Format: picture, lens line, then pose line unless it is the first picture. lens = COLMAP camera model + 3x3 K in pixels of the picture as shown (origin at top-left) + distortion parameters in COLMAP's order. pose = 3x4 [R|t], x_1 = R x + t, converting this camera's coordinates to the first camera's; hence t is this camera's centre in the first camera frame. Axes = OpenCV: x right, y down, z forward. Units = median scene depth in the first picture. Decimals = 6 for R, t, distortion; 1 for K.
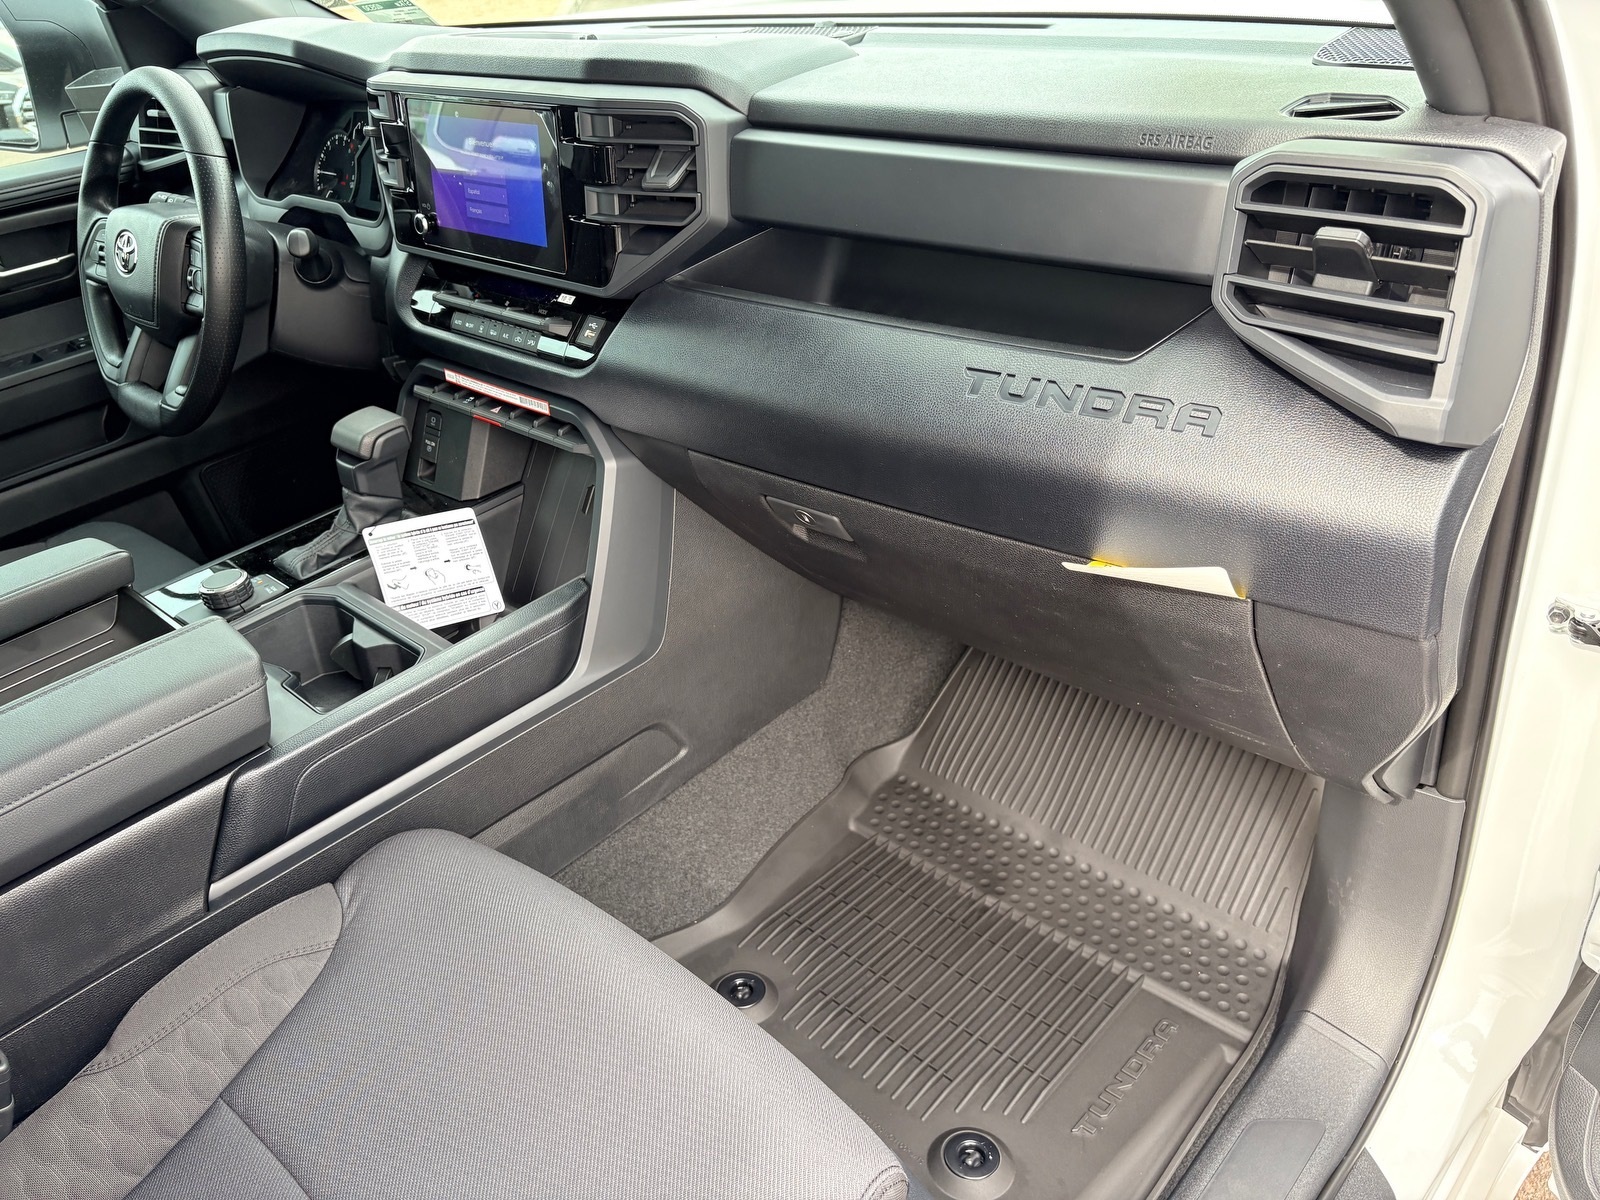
lens RADIAL K [[1240.7, 0, 800.0], [0, 1240.7, 600.0], [0, 0, 1]] dist [-0.003674, -0.003847]
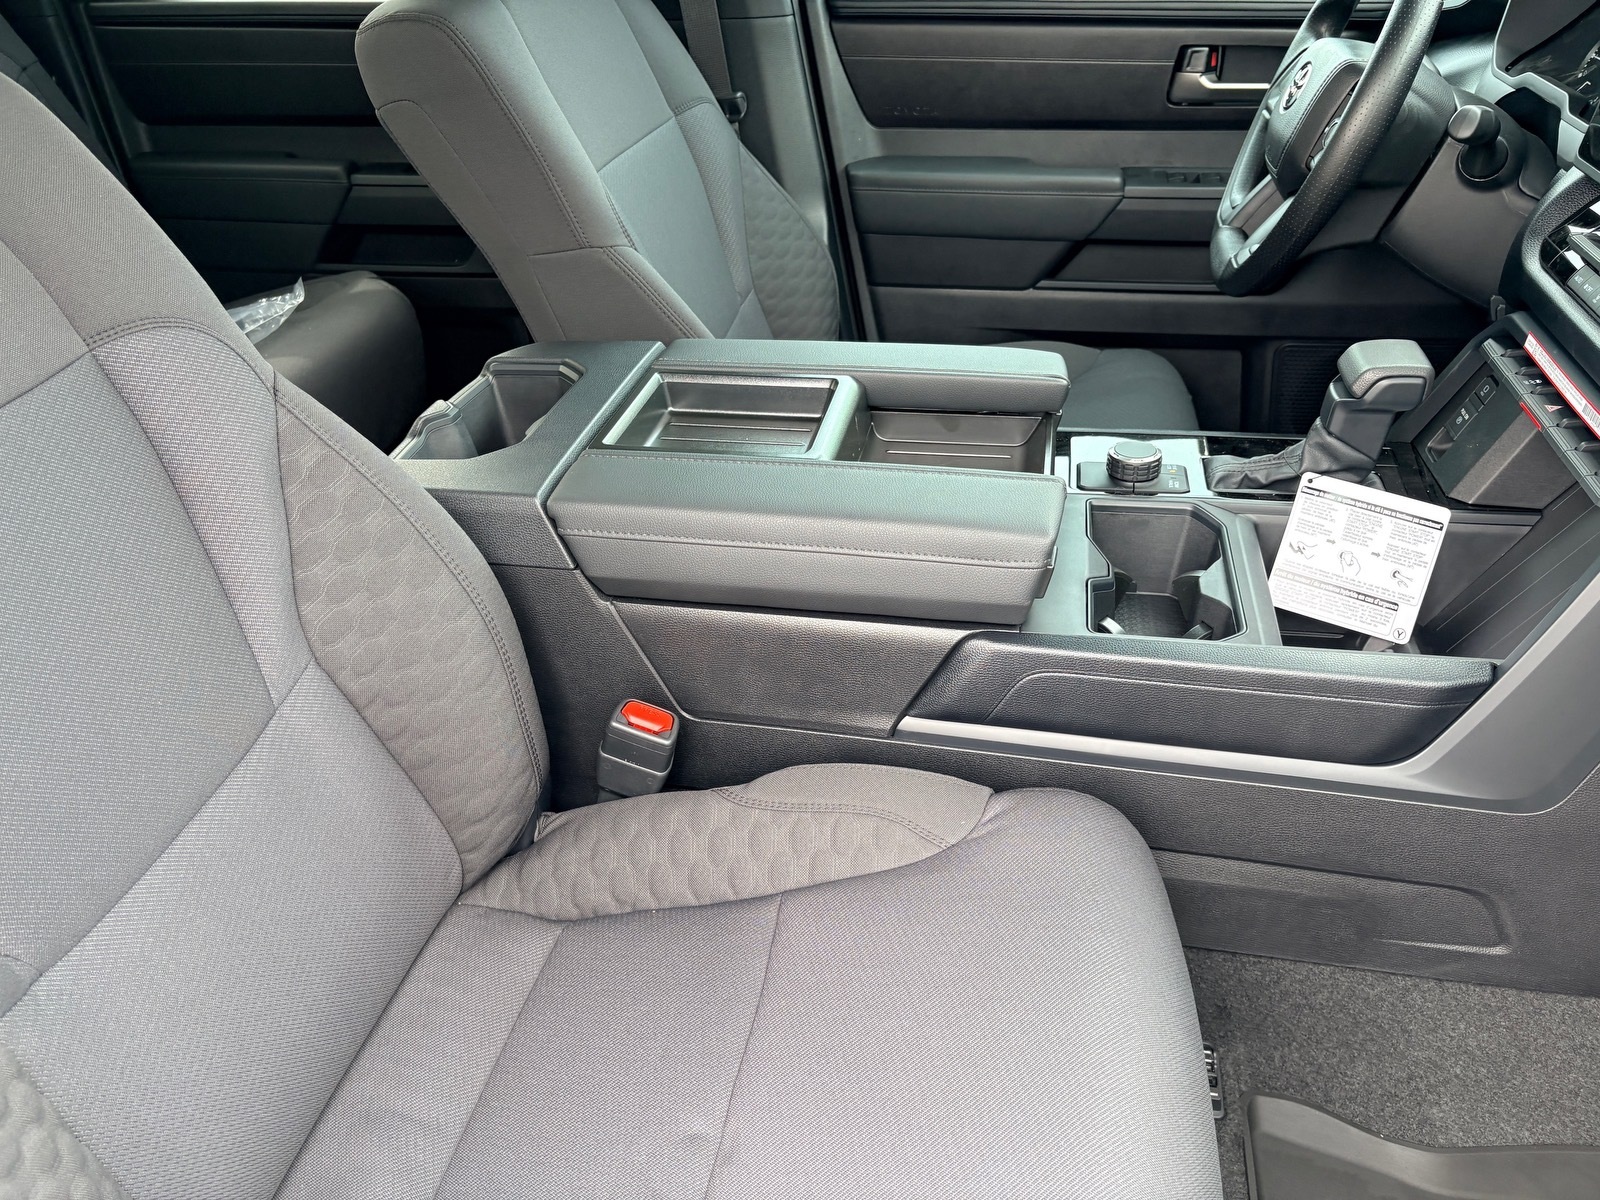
lens RADIAL K [[1209.4, 0, 805.1], [0, 1209.4, 602.7], [0, 0, 1]] dist [0.039962, -0.053689]
pose [[0.526911, 0.513861, -0.676988, 0.067470], [-0.447216, 0.844972, 0.293292, -0.072937], [0.722747, 0.148221, 0.675031, 0.227242]]
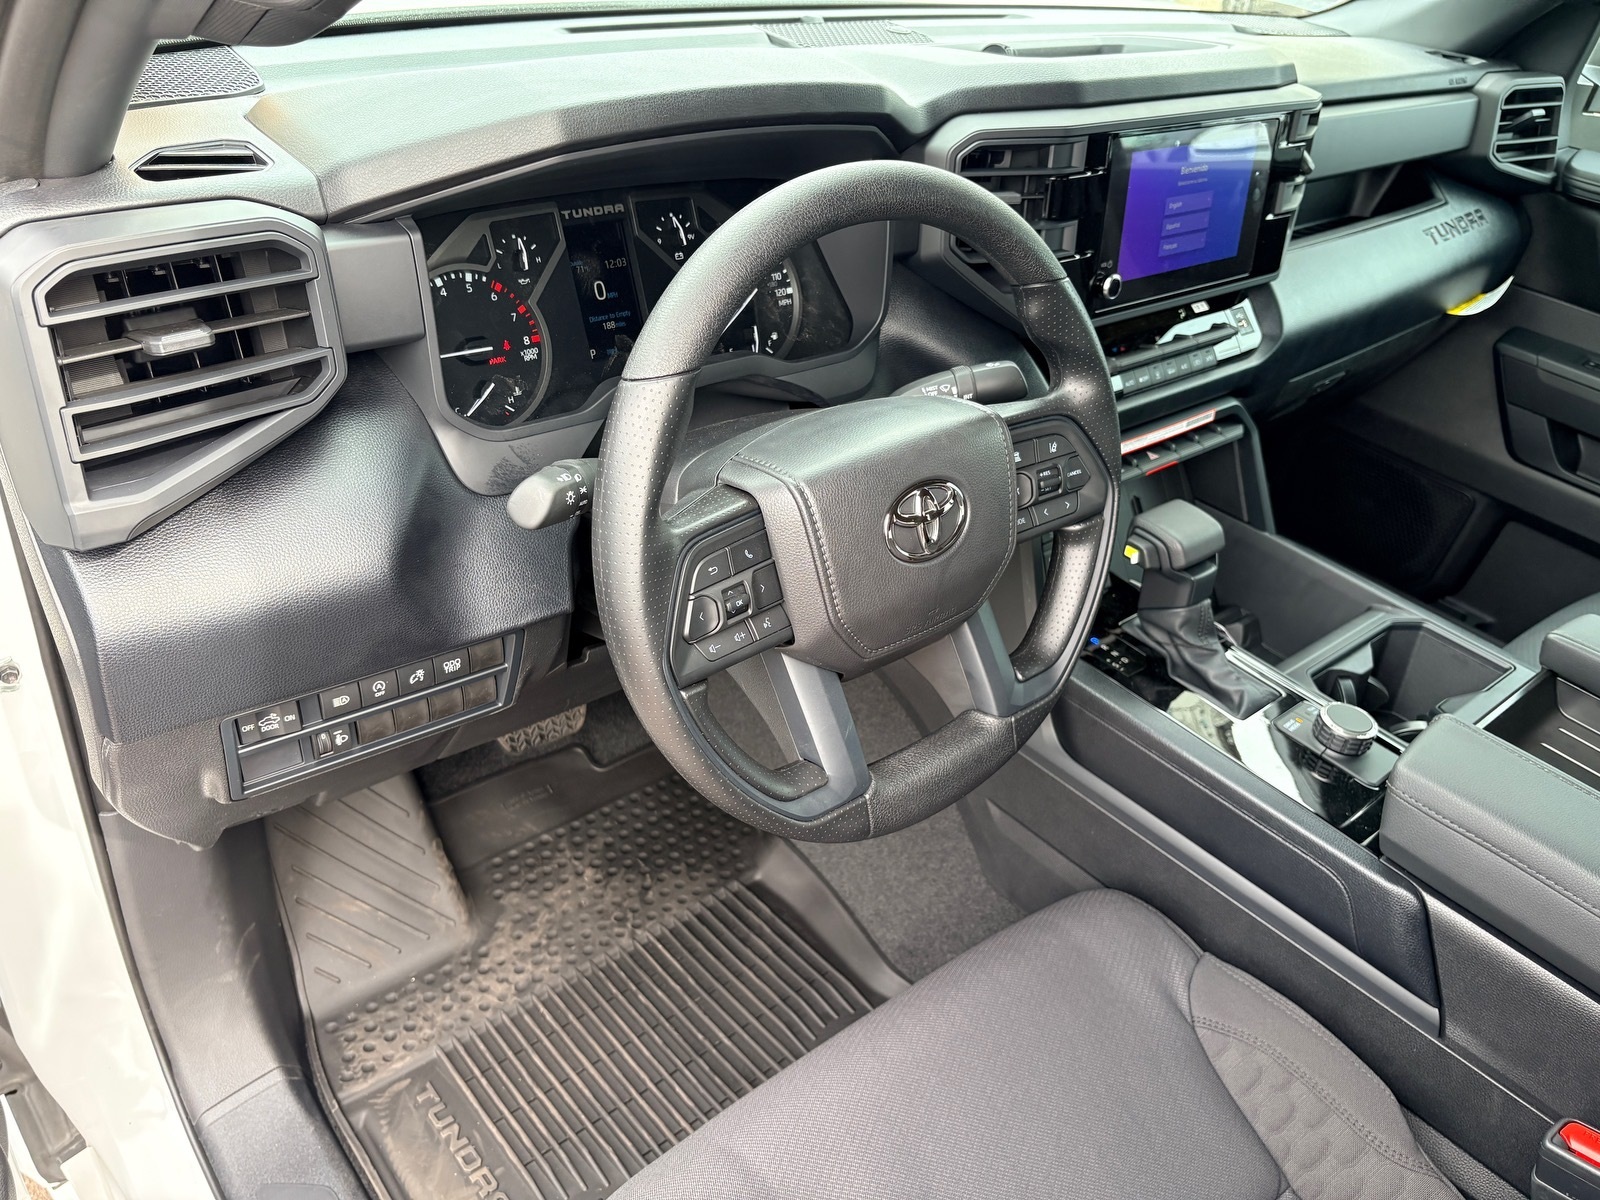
lens RADIAL K [[1212.1, 0, 817.6], [0, 1212.1, 617.7], [0, 0, 1]] dist [0.040021, -0.047126]
pose [[0.092326, -0.473087, 0.876164, -1.169915], [0.408674, 0.820399, 0.399913, -0.541027], [-0.907999, 0.321143, 0.269083, 1.050301]]
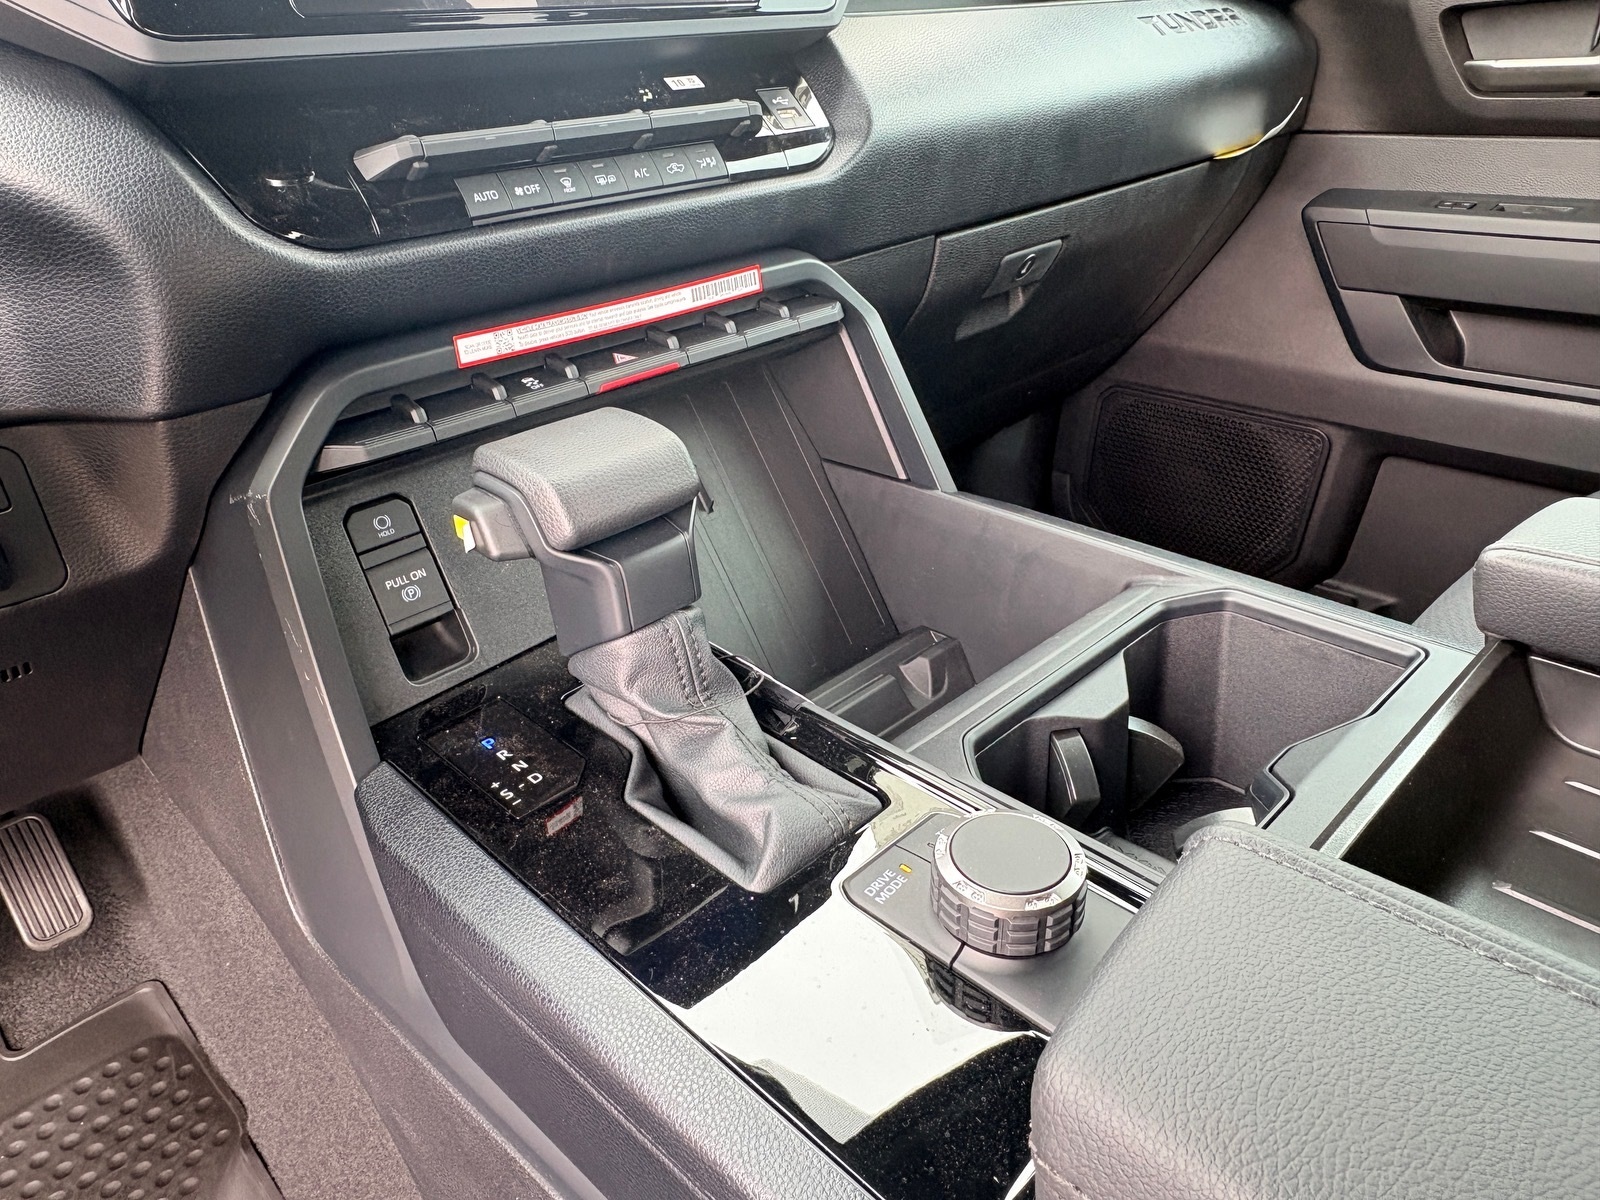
lens RADIAL K [[1082.6, 0, 757.1], [0, 1082.6, 601.9], [0, 0, 1]] dist [0.002940, -0.000056]
pose [[0.058721, -0.381634, 0.922447, -0.682623], [0.555281, 0.780384, 0.287512, -0.175489], [-0.829587, 0.495334, 0.257739, 0.920184]]
